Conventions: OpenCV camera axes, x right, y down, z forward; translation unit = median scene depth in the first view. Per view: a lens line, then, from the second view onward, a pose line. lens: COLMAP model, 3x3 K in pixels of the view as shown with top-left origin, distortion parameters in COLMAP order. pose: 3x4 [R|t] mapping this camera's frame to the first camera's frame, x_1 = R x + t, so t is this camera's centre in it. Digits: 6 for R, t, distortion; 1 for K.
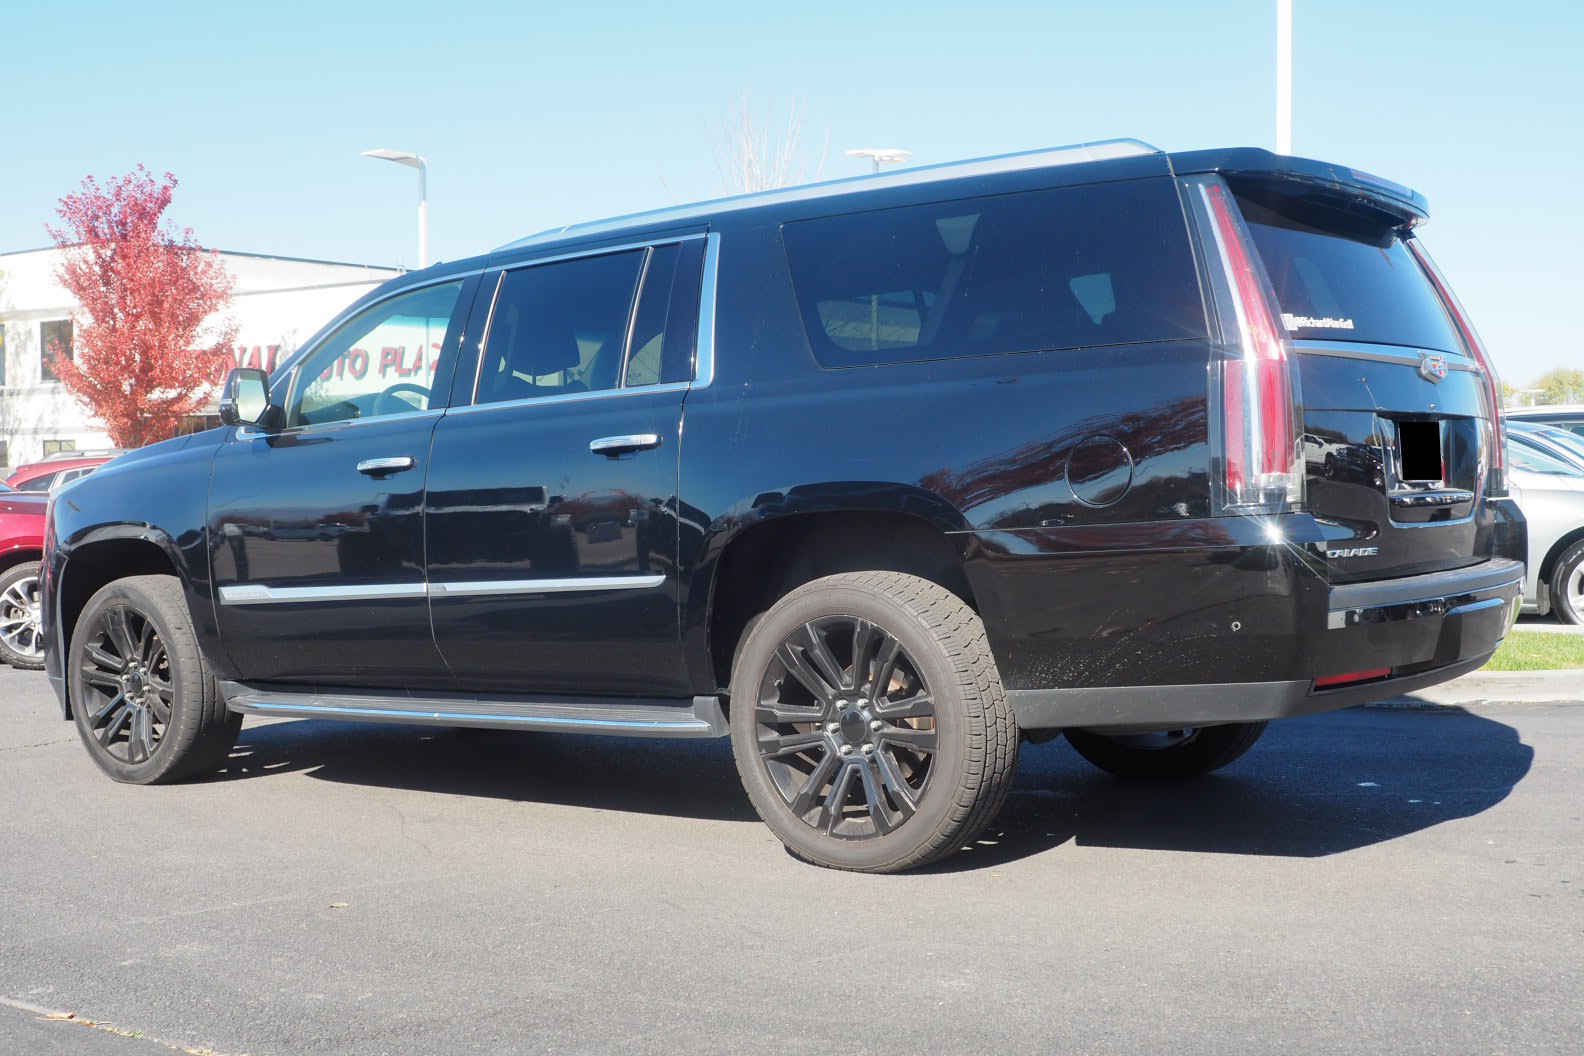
lens RADIAL K [[1826.1, 0, 775.8], [0, 1826.1, 494.7], [0, 0, 1]] dist [-0.015201, 0.000000]
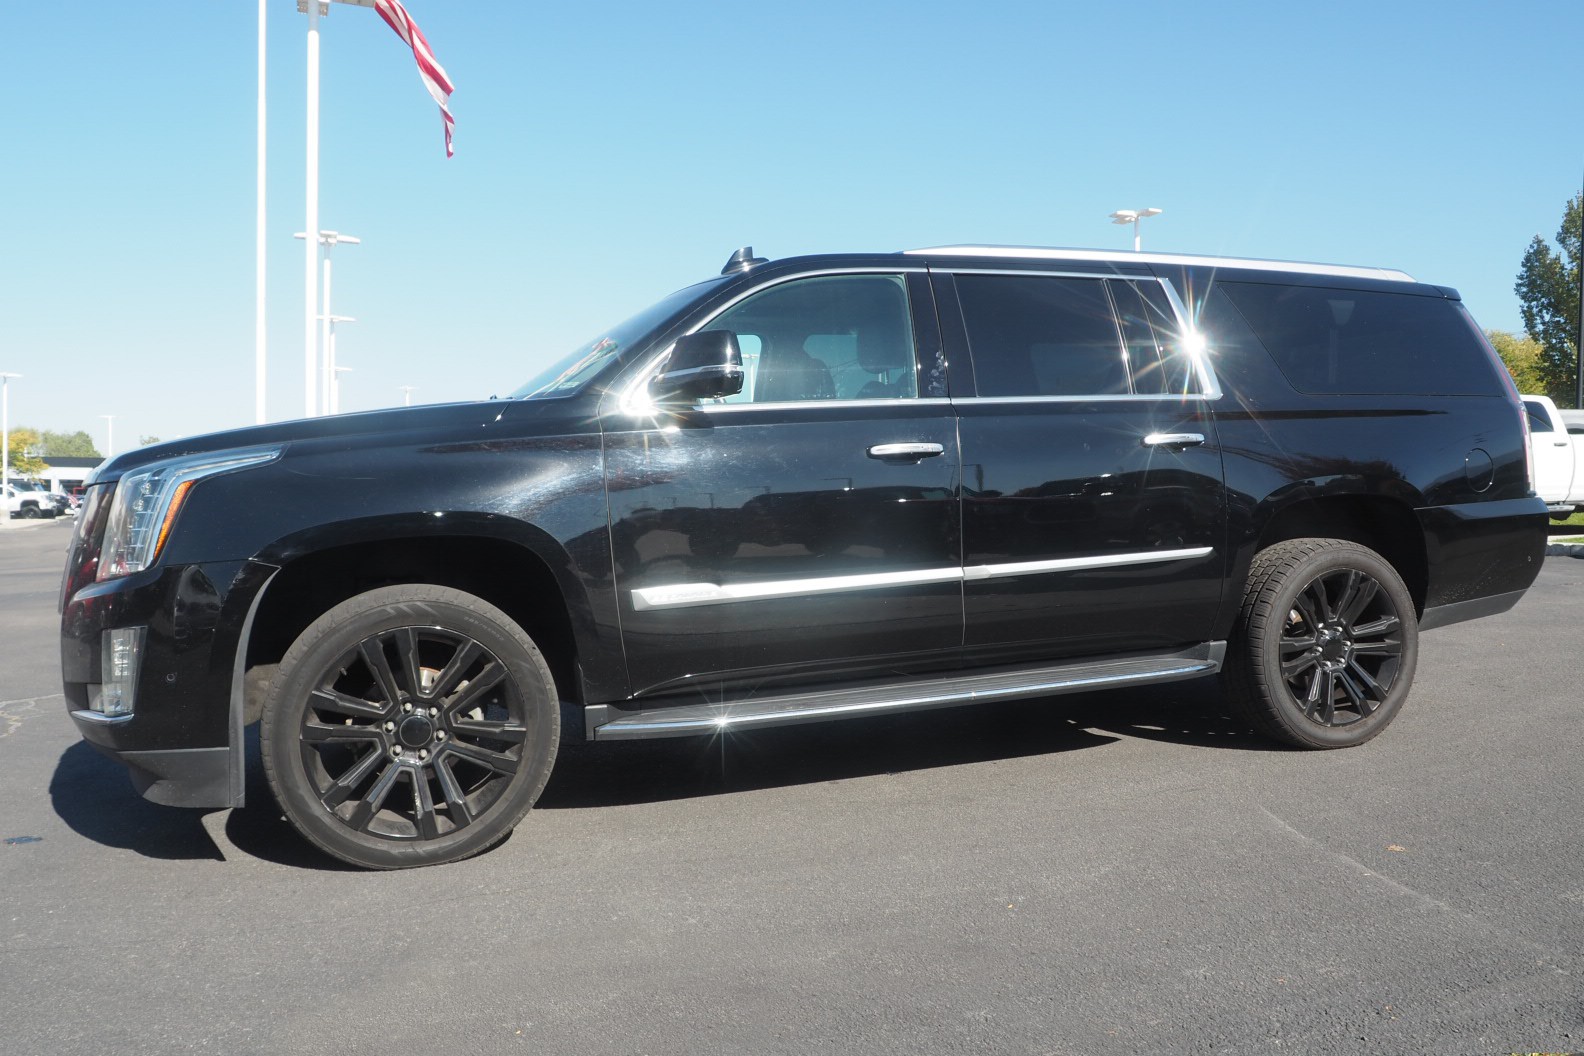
lens RADIAL K [[1233.7, 0, 753.9], [0, 1233.7, 536.7], [0, 0, 1]] dist [-0.015510, 0.008367]
pose [[0.520123, -0.007296, 0.854060, -0.936073], [0.007504, 0.999964, 0.003973, 0.031074], [-0.854058, 0.004342, 0.520159, 0.822524]]
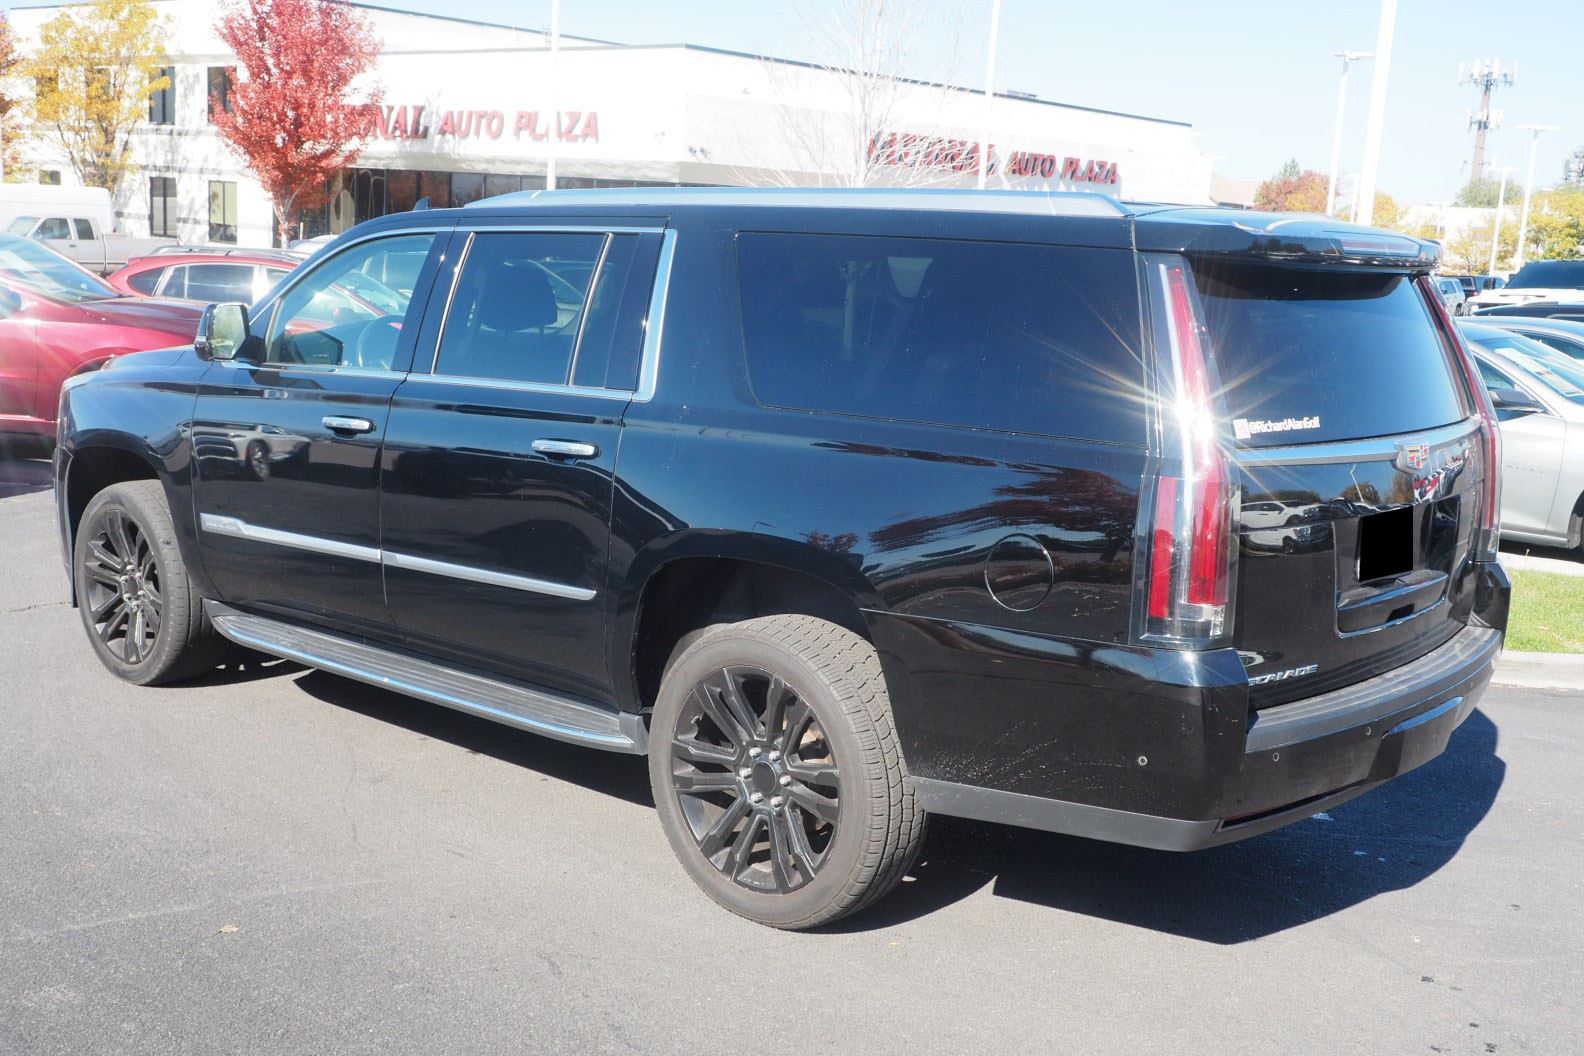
lens RADIAL K [[1701.7, 0, 777.3], [0, 1701.7, 516.6], [0, 0, 1]] dist [-0.017155, 0.000000]
pose [[0.995552, 0.073014, -0.059537, 0.086734], [-0.063150, 0.986144, 0.153400, -0.139585], [0.069912, -0.148958, 0.986369, 0.114951]]
